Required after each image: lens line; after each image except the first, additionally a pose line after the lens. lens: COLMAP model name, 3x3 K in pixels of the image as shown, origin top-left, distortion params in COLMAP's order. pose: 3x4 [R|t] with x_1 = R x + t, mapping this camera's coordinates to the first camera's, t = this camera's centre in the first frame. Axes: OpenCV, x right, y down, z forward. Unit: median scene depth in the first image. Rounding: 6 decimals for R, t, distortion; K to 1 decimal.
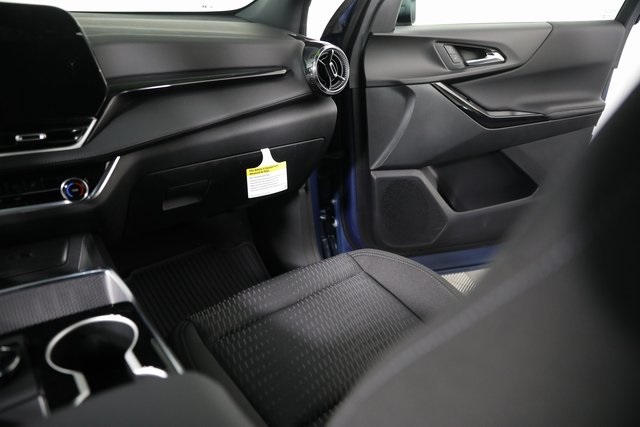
lens RADIAL K [[435.4, 0, 316.8], [0, 435.4, 215.7], [0, 0, 1]] dist [-0.098616, 0.066000]
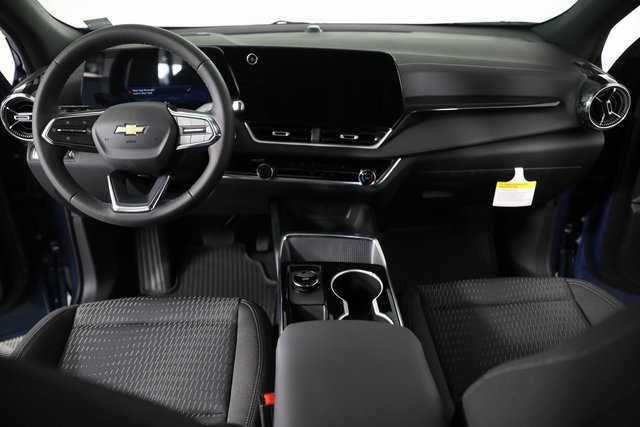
lens RADIAL K [[435.4, 0, 316.4], [0, 435.4, 214.4], [0, 0, 1]] dist [-0.098616, 0.066000]
pose [[0.804954, 0.279378, -0.523448, 0.073629], [-0.223226, 0.959988, 0.169096, -0.106304], [0.549745, -0.019268, 0.835110, -0.238712]]
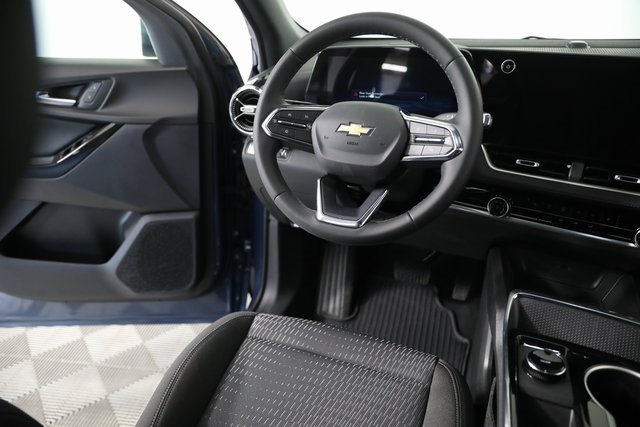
lens RADIAL K [[435.4, 0, 317.6], [0, 435.4, 213.3], [0, 0, 1]] dist [-0.098616, 0.066000]
pose [[0.468399, 0.349994, -0.811238, -0.097502], [-0.332331, 0.920554, 0.205273, -0.041872], [0.818632, 0.173450, 0.547500, -0.159760]]
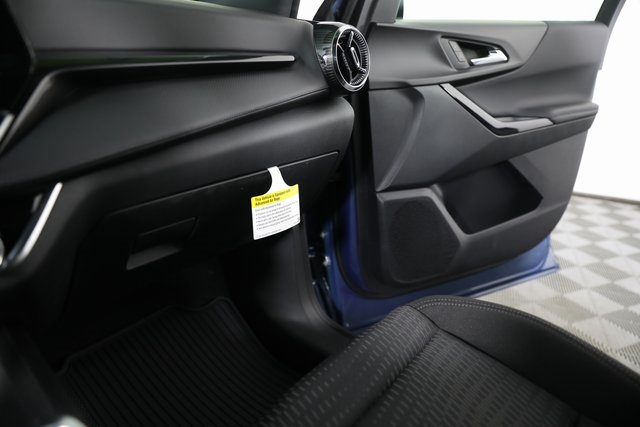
lens RADIAL K [[435.4, 0, 320.8], [0, 435.4, 209.7], [0, 0, 1]] dist [-0.098616, 0.066000]
pose [[0.976788, -0.071835, 0.201802, -0.188916], [0.088898, 0.993076, -0.076793, -0.026130], [-0.194888, 0.092950, 0.976411, 0.309422]]
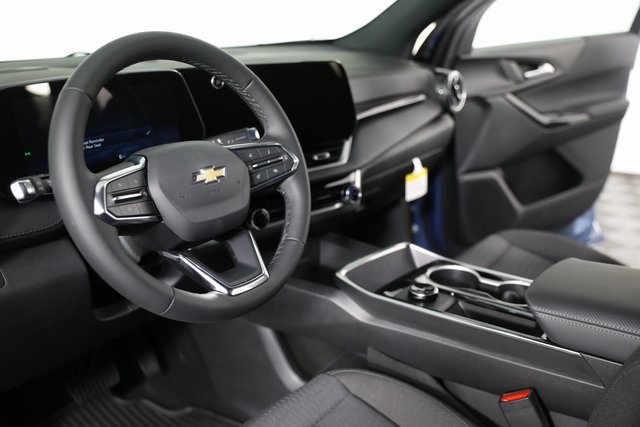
lens RADIAL K [[594.1, 0, 313.1], [0, 594.1, 214.2], [0, 0, 1]] dist [-0.003744, 0.000000]
pose [[0.973916, -0.092148, 0.207357, -0.753539], [0.108689, 0.991621, -0.069822, 0.083999], [-0.199185, 0.090538, 0.975770, -0.551183]]
